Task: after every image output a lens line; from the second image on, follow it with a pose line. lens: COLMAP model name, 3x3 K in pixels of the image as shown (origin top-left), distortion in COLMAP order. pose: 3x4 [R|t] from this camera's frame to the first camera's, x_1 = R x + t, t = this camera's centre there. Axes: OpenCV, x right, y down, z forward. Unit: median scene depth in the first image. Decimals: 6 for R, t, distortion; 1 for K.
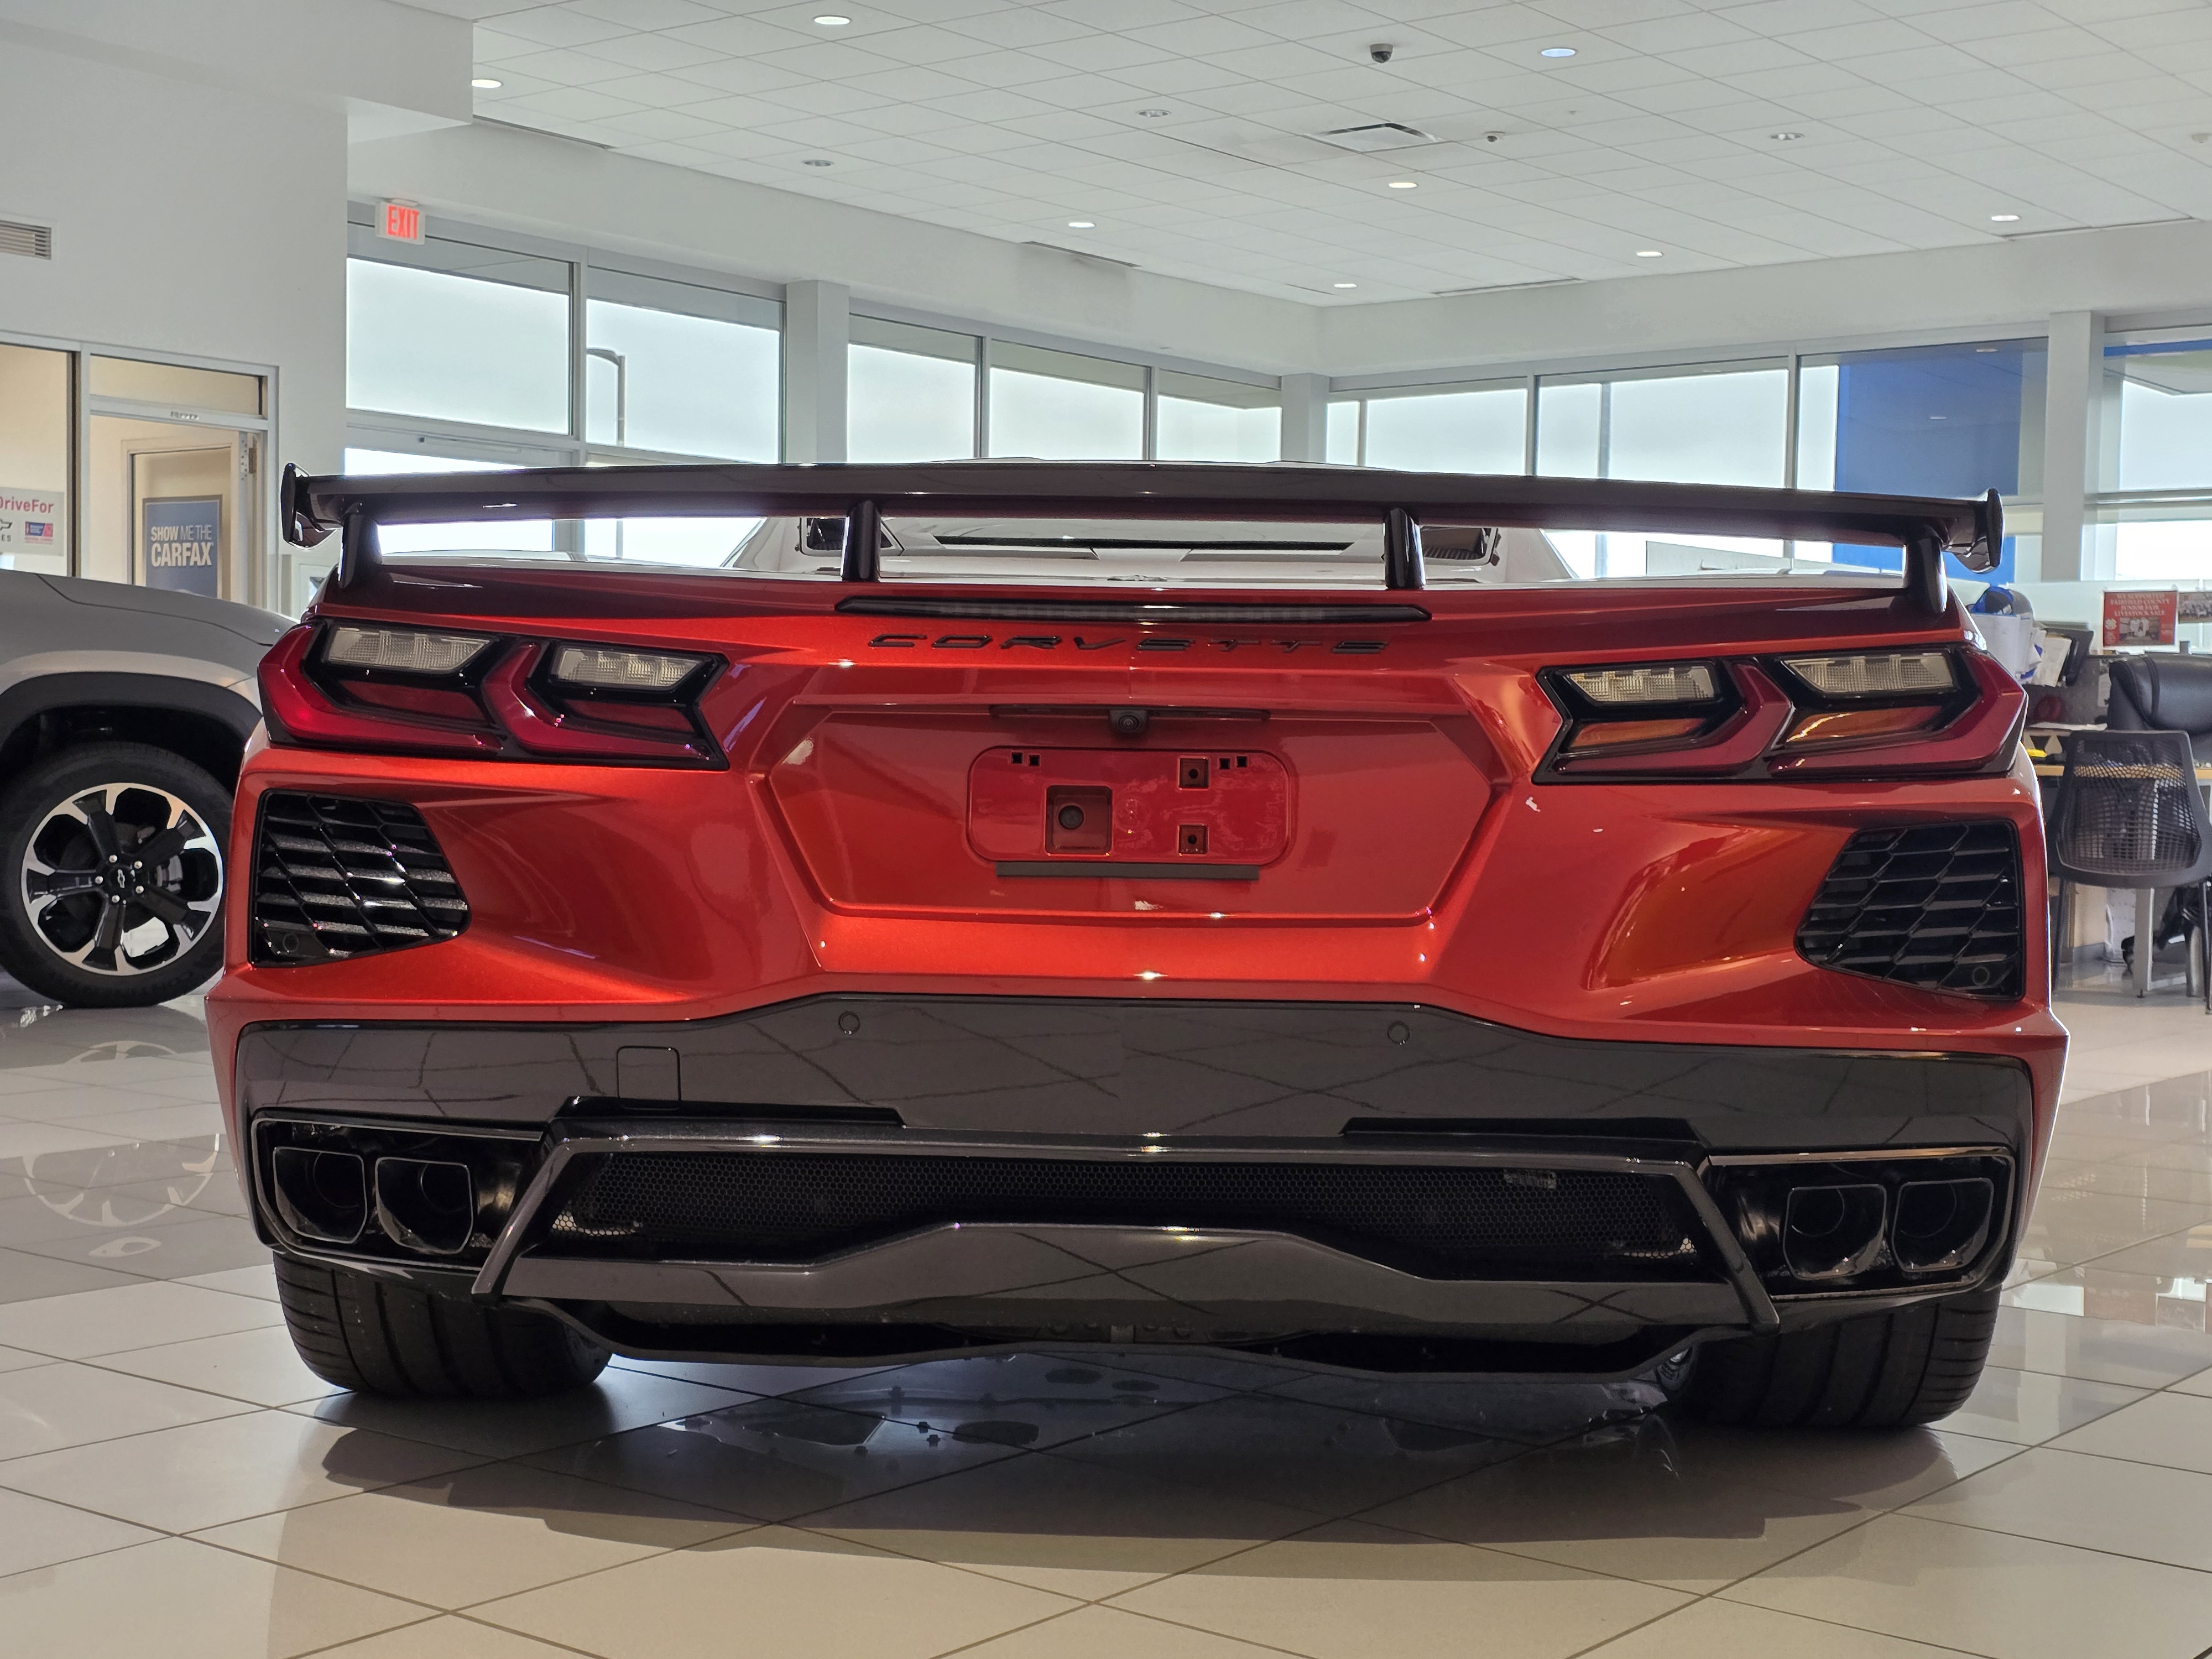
lens RADIAL K [[2985.4, 0, 1106.0], [0, 2985.4, 829.5], [0, 0, 1]] dist [0.111598, -0.062968]
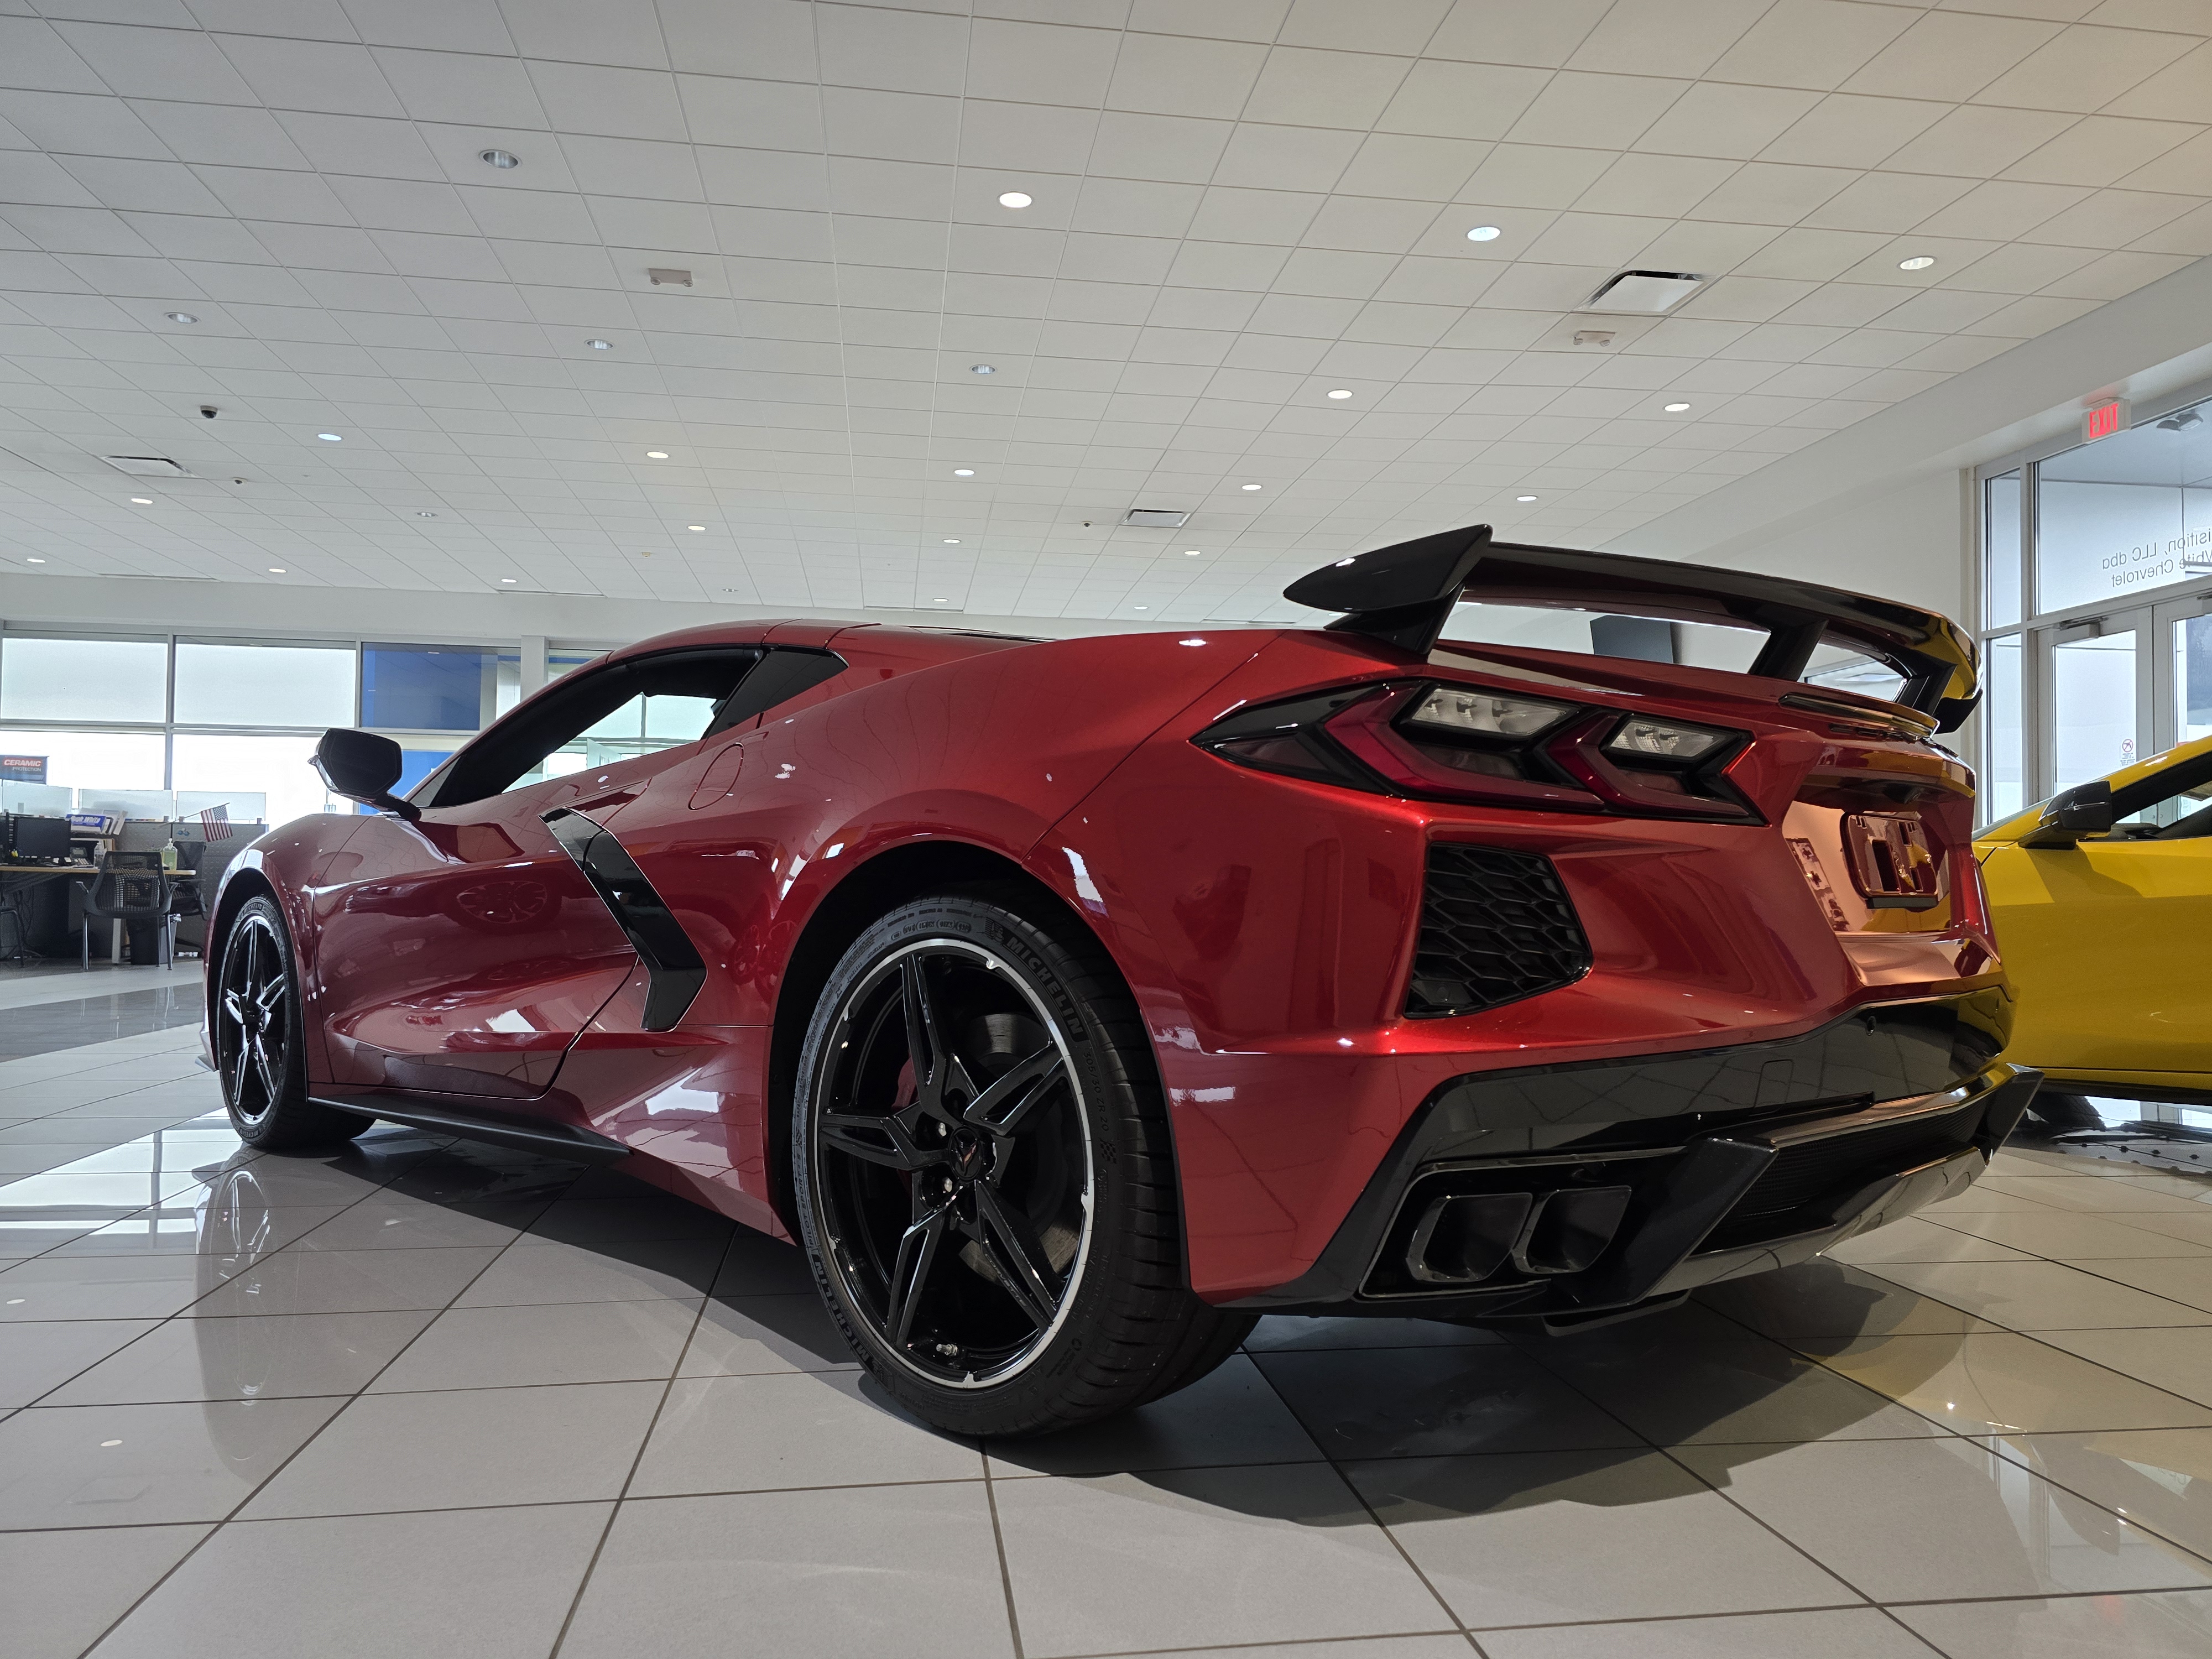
lens RADIAL K [[1514.7, 0, 1106.0], [0, 1514.7, 829.5], [0, 0, 1]] dist [0.004811, 0.000927]
pose [[0.688037, 0.020157, 0.725395, -0.150005], [0.022420, 0.998546, -0.049013, 0.000988], [-0.725329, 0.049986, 0.686585, 0.151872]]
